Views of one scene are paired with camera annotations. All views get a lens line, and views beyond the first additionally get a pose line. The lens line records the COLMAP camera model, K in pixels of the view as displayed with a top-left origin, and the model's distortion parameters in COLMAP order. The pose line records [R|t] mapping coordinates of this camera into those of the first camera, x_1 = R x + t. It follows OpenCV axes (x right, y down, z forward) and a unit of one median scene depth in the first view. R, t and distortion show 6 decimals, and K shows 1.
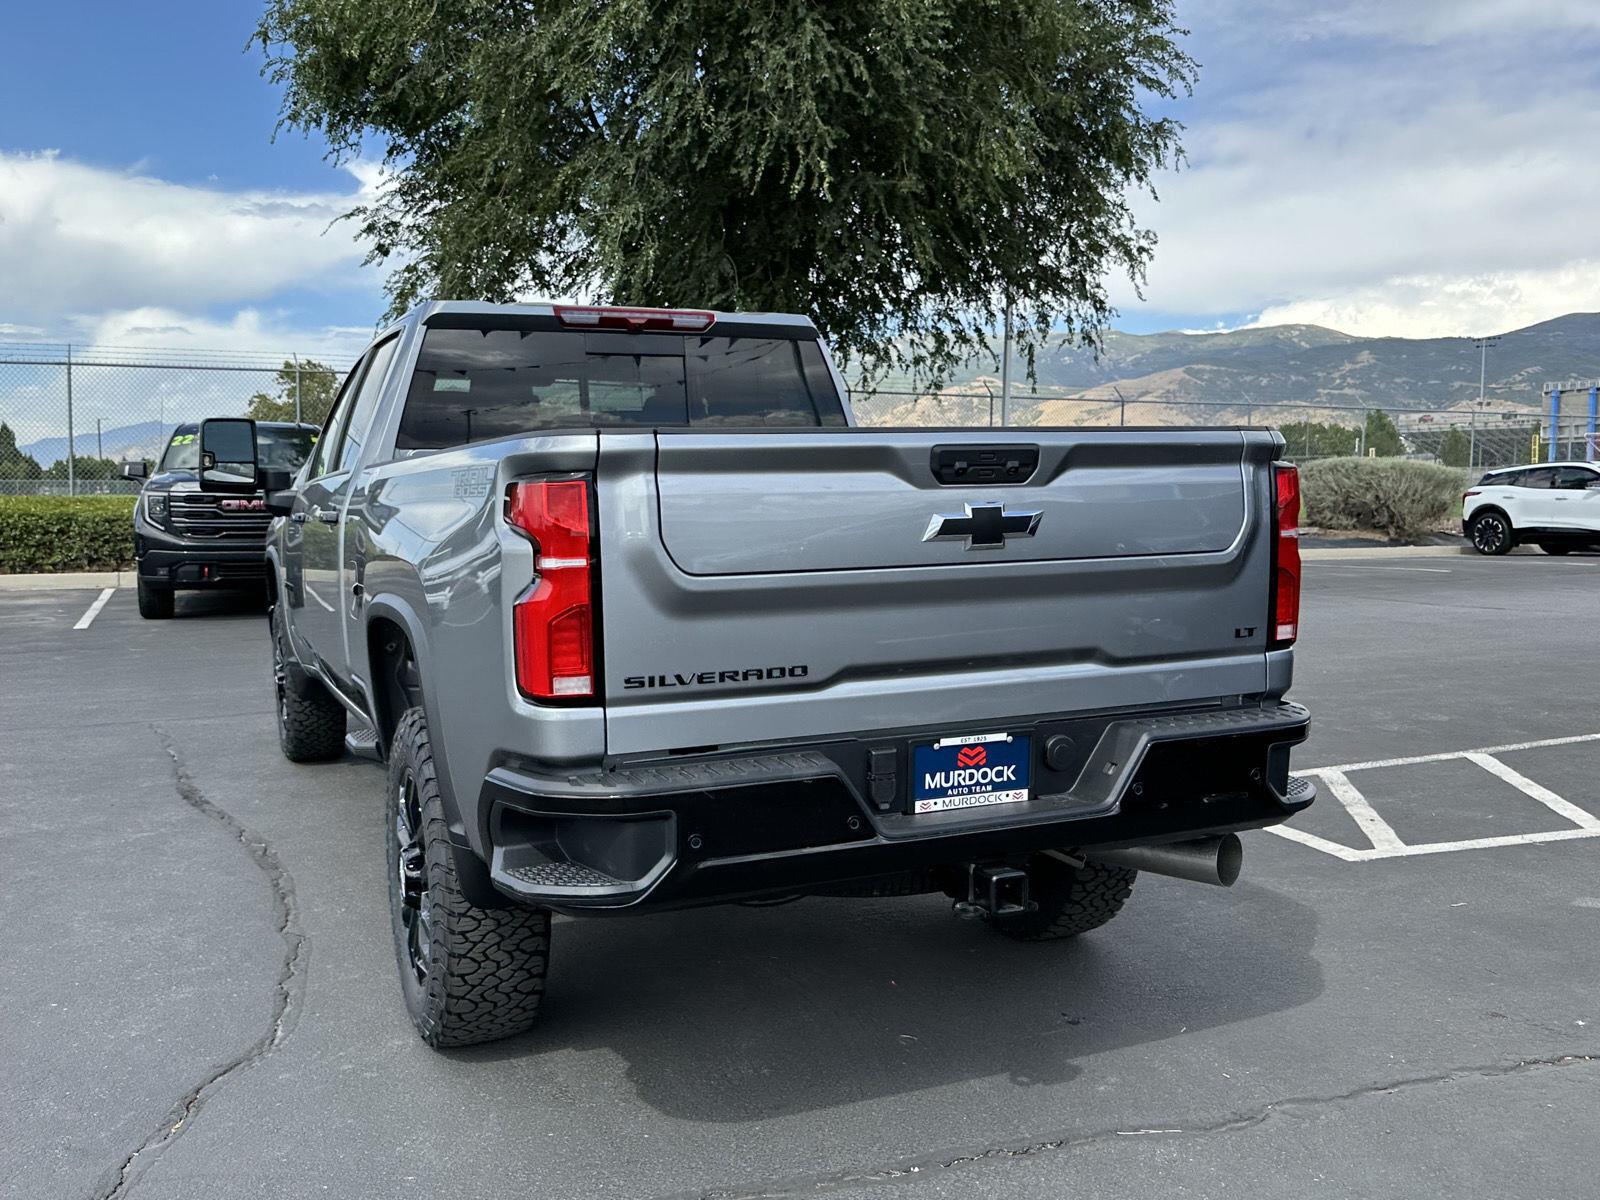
lens RADIAL K [[1427.1, 0, 806.2], [0, 1427.1, 598.3], [0, 0, 1]] dist [0.173290, -0.372544]
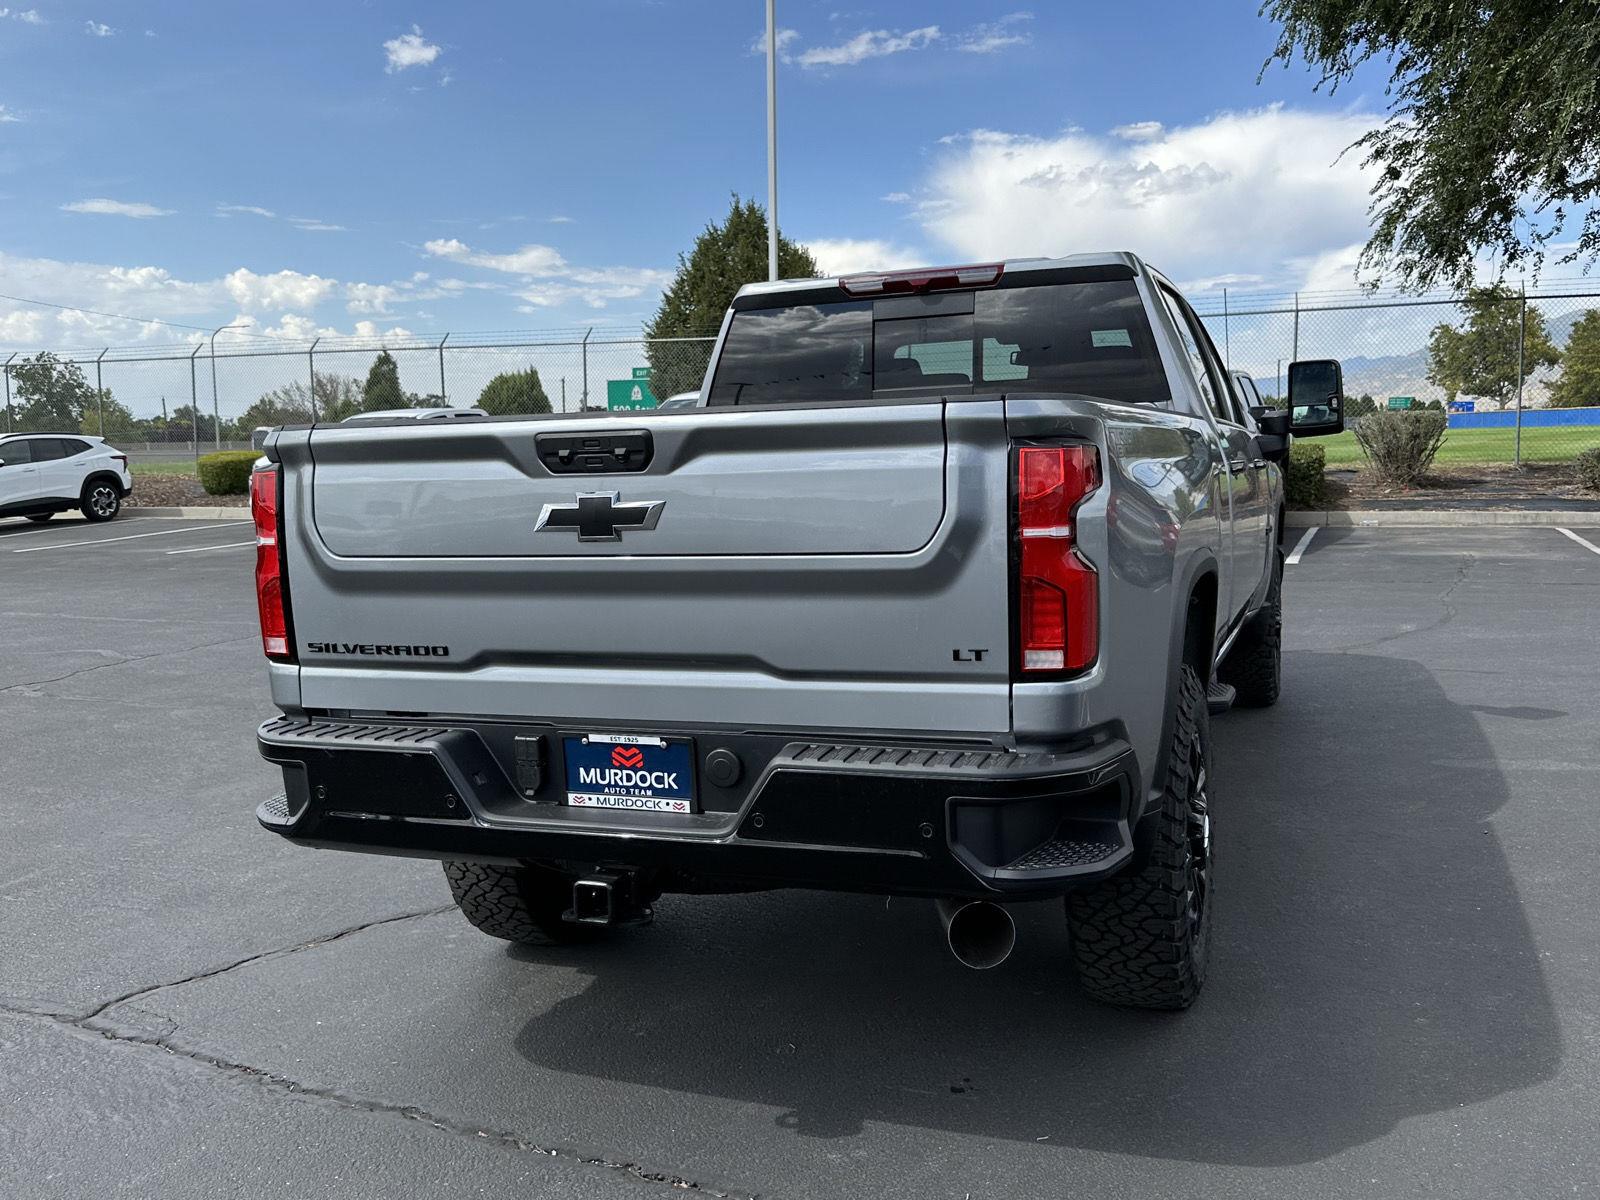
lens RADIAL K [[1427.1, 0, 806.2], [0, 1427.1, 598.3], [0, 0, 1]] dist [0.173290, -0.372544]
pose [[0.706706, 0.067148, -0.704313, 0.779868], [-0.035297, 0.997593, 0.059692, -0.050852], [0.706626, -0.017325, 0.707375, 0.368634]]
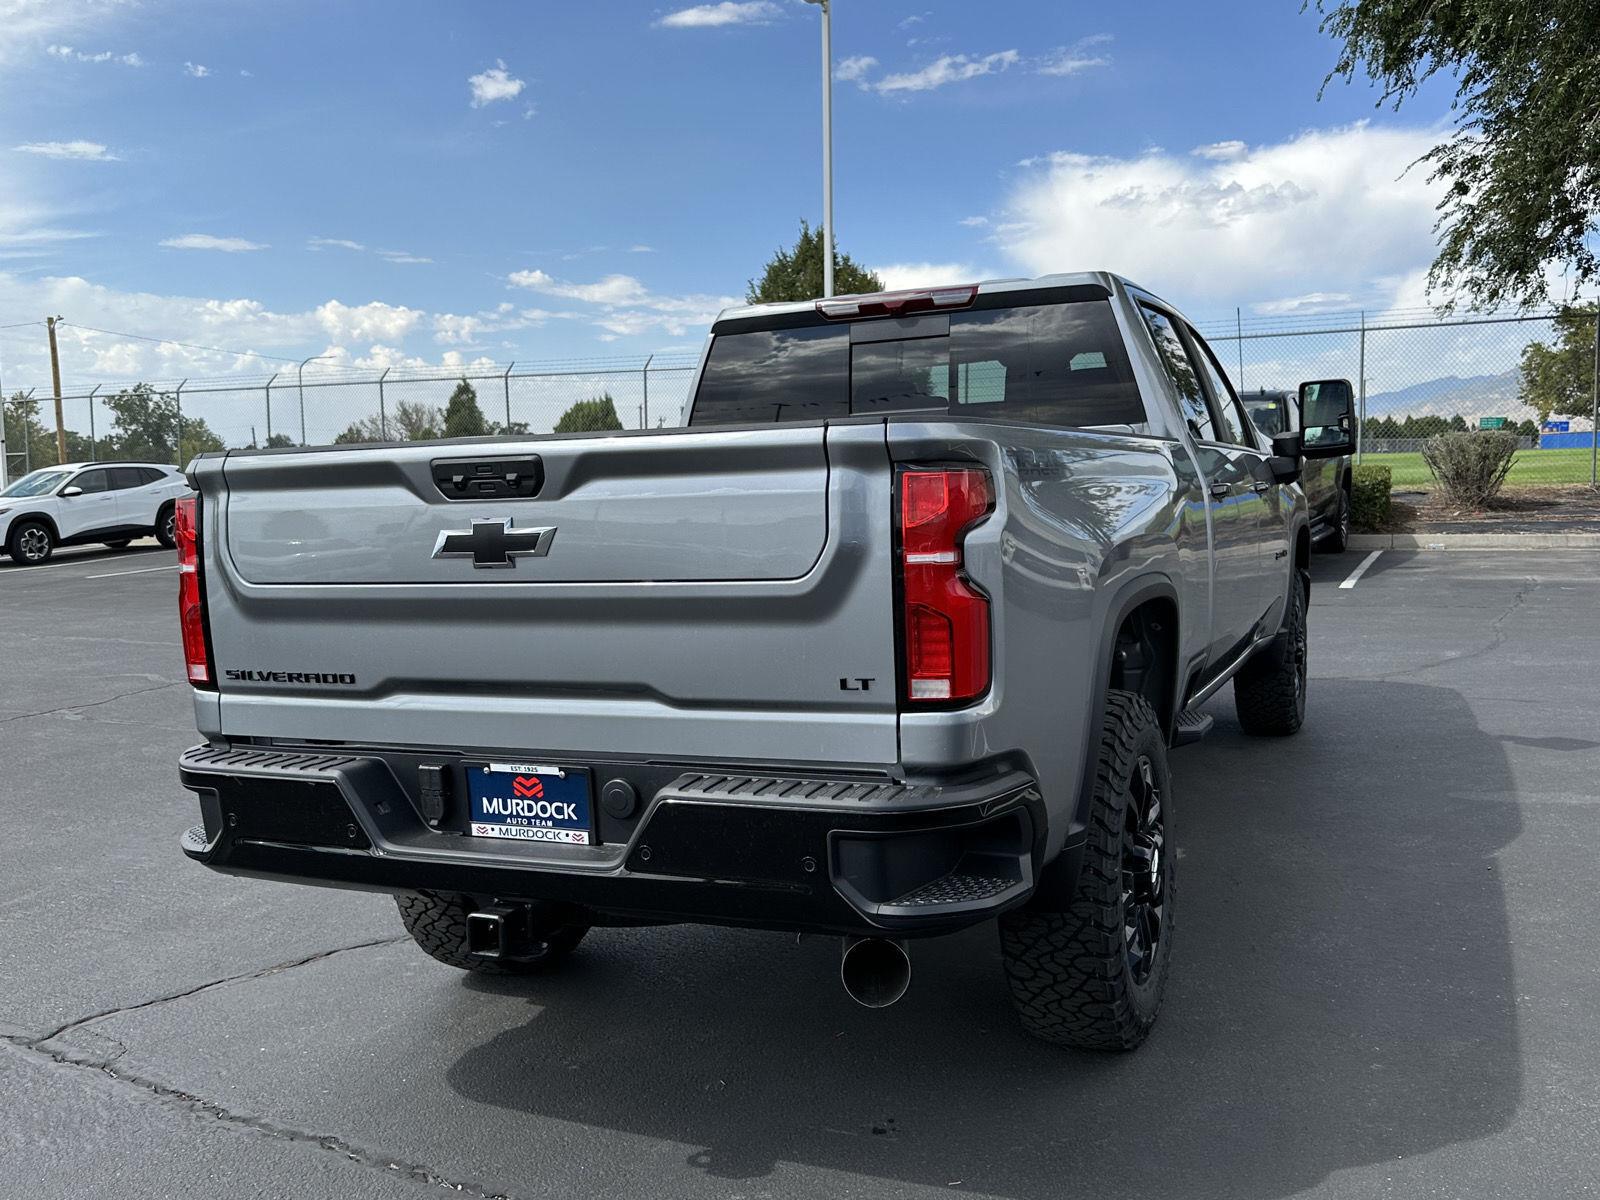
lens RADIAL K [[1428.5, 0, 805.7], [0, 1428.5, 605.0], [0, 0, 1]] dist [0.159995, -0.323993]
pose [[0.666870, 0.058092, -0.742907, 0.839233], [-0.032180, 0.998272, 0.049175, -0.055045], [0.744479, -0.008887, 0.667586, 0.455251]]
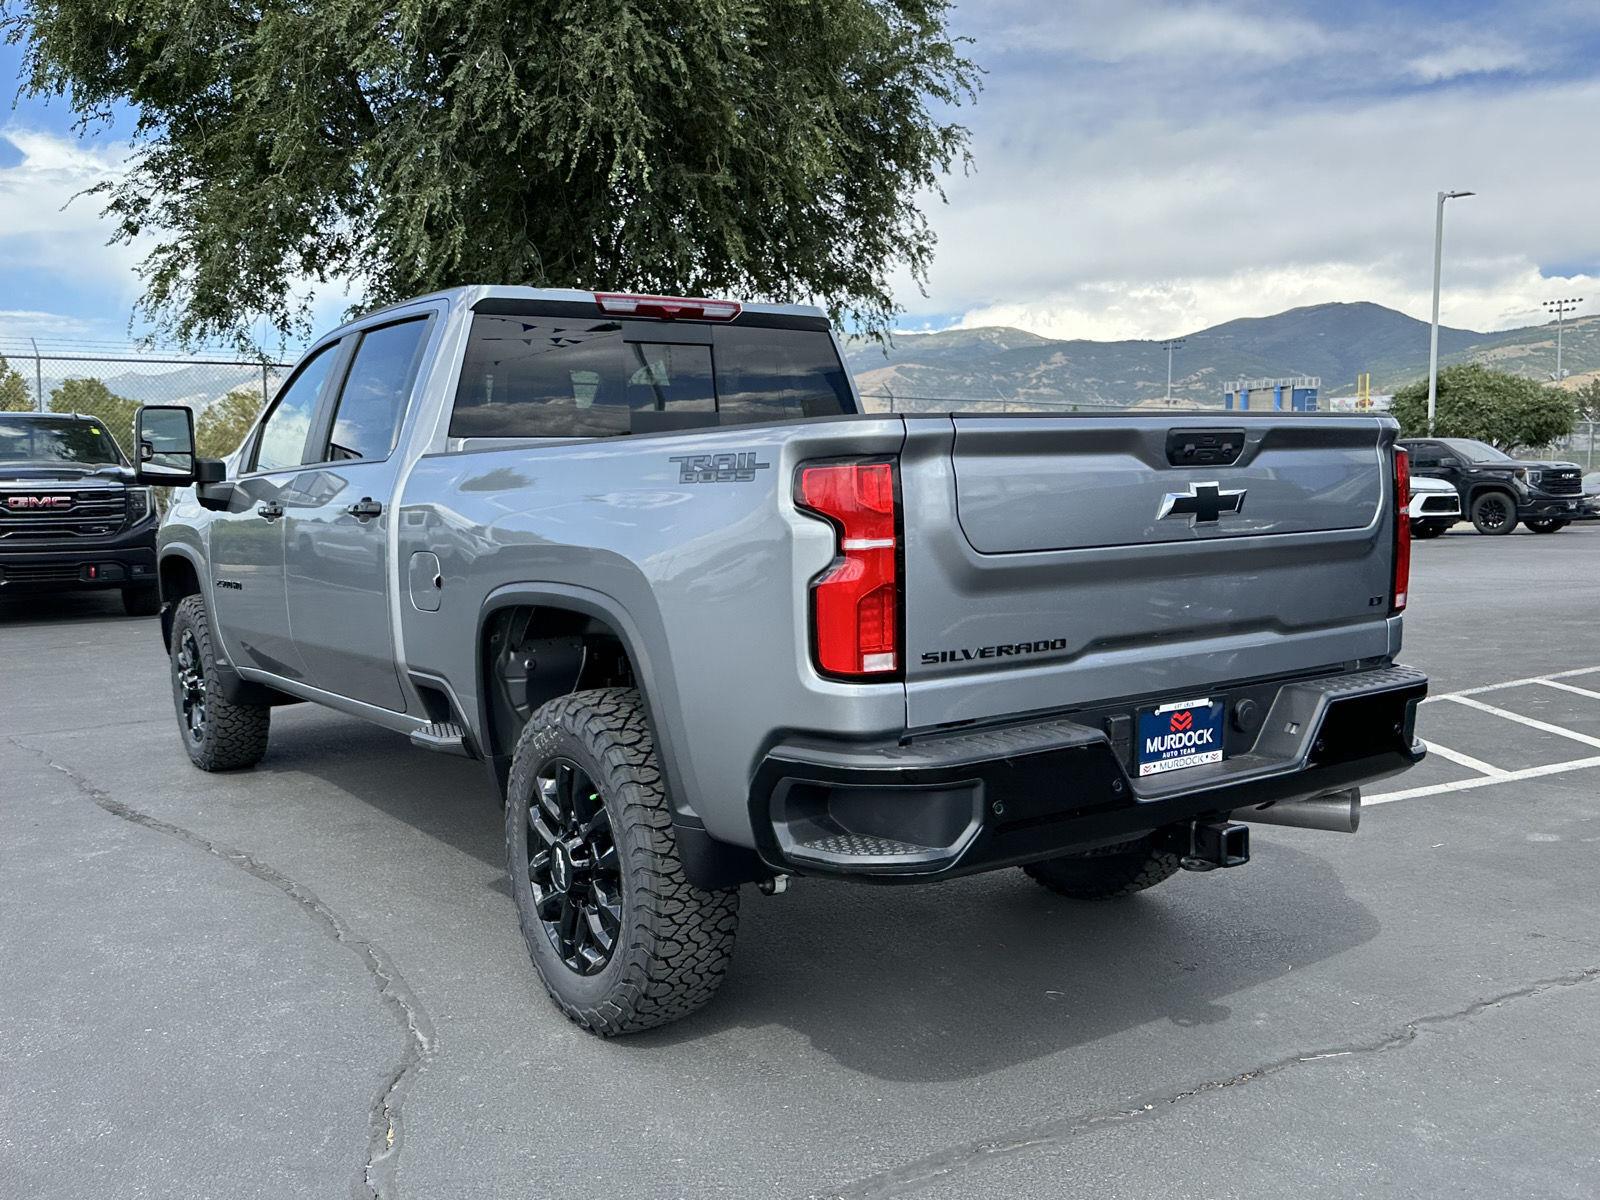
lens RADIAL K [[1428.5, 0, 805.7], [0, 1428.5, 605.0], [0, 0, 1]] dist [0.159995, -0.323993]
pose [[0.981198, -0.022114, 0.191734, -0.326986], [0.020556, 0.999738, 0.010111, 0.006440], [-0.191907, -0.005980, 0.981395, -0.001061]]
